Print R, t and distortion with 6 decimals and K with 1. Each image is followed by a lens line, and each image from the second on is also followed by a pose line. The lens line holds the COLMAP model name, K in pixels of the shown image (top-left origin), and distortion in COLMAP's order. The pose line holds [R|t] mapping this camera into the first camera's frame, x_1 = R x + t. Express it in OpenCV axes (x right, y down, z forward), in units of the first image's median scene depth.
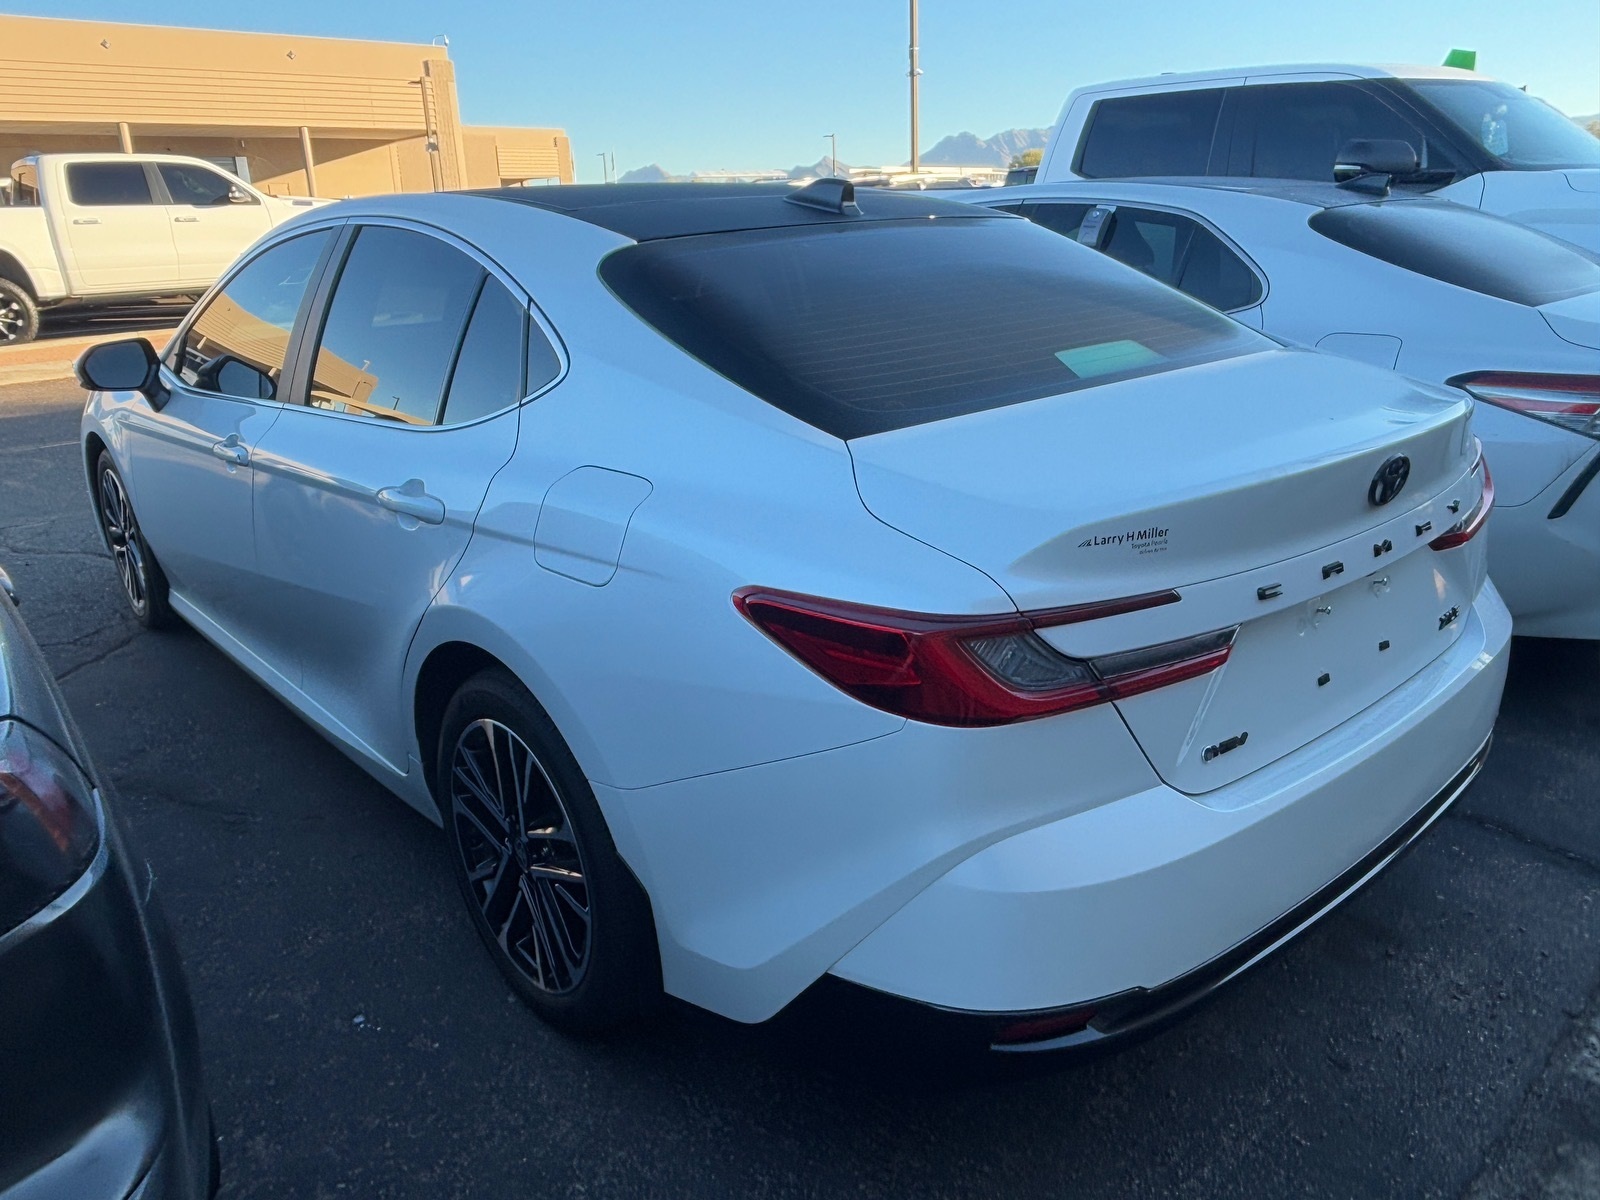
lens RADIAL K [[1153.7, 0, 800.0], [0, 1153.7, 600.0], [0, 0, 1]] dist [0.000820, -0.000352]
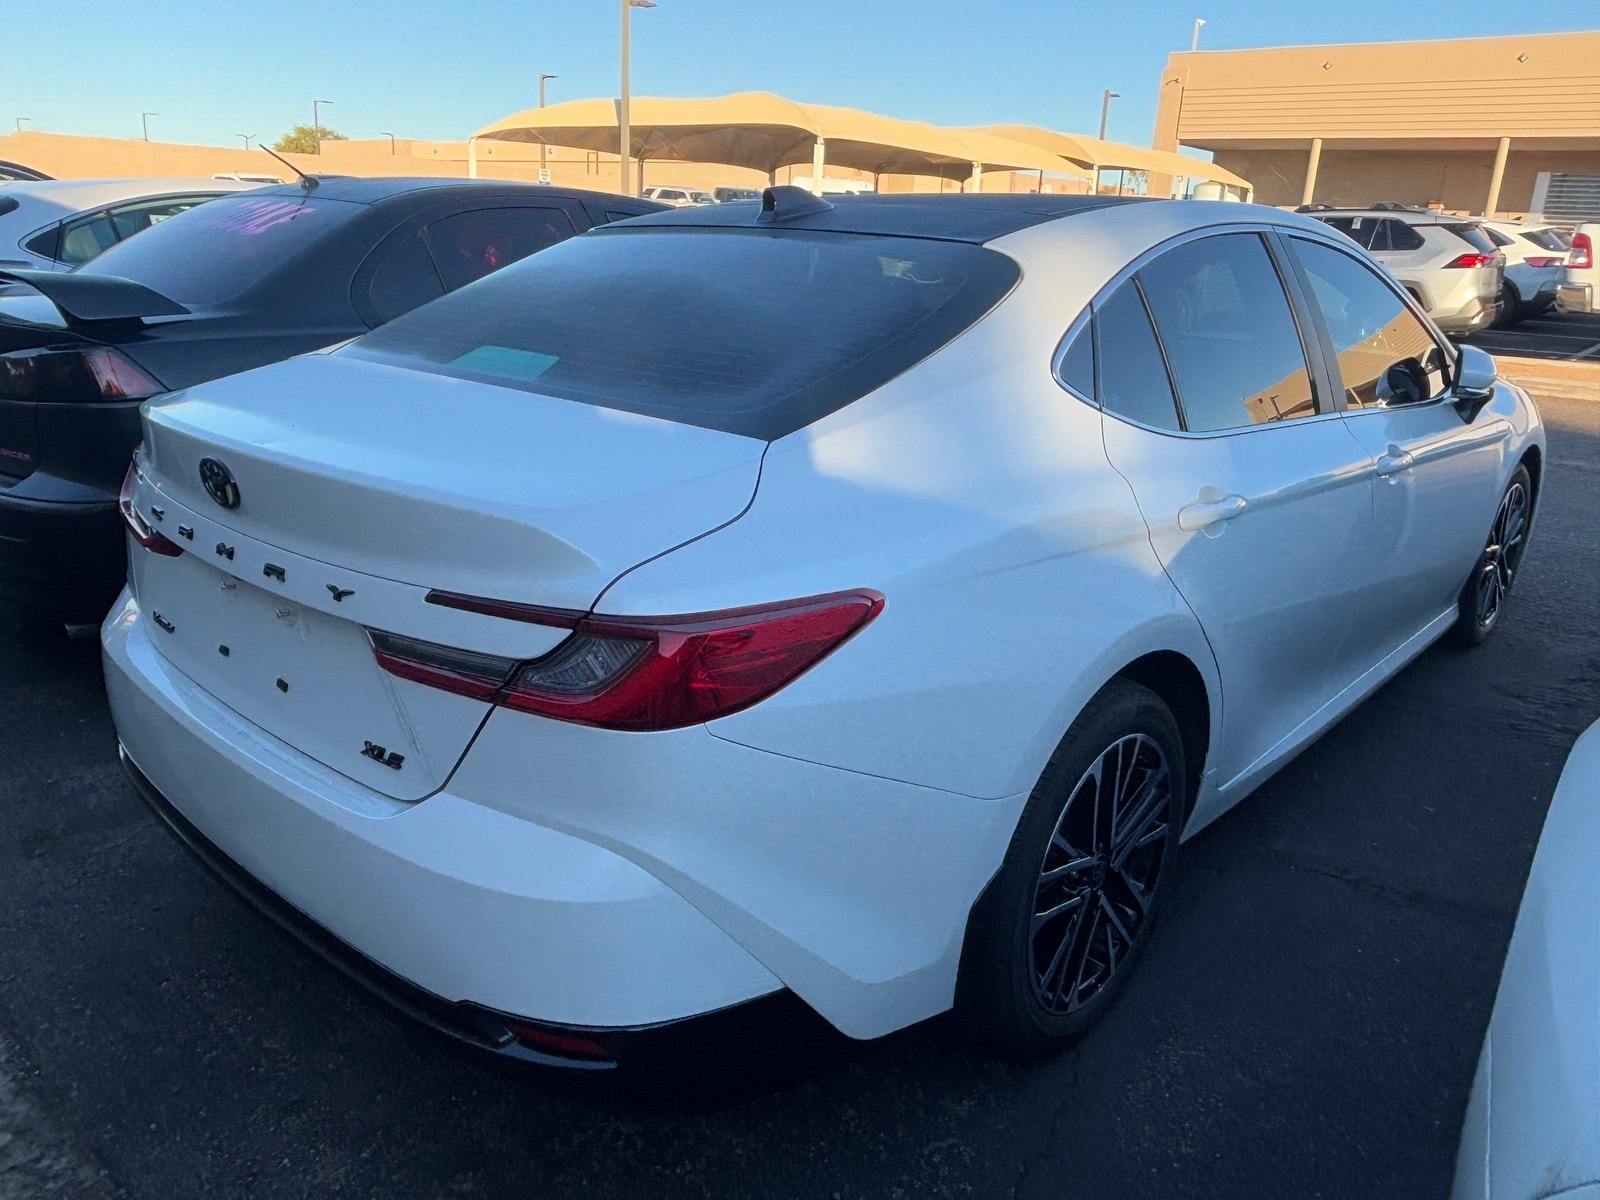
lens RADIAL K [[1132.8, 0, 800.0], [0, 1132.8, 600.0], [0, 0, 1]] dist [-0.004272, -0.002057]
pose [[0.144684, 0.350300, -0.925395, 0.543008], [-0.359725, 0.889863, 0.280608, -0.165453], [0.921772, 0.292289, 0.254761, 0.448922]]
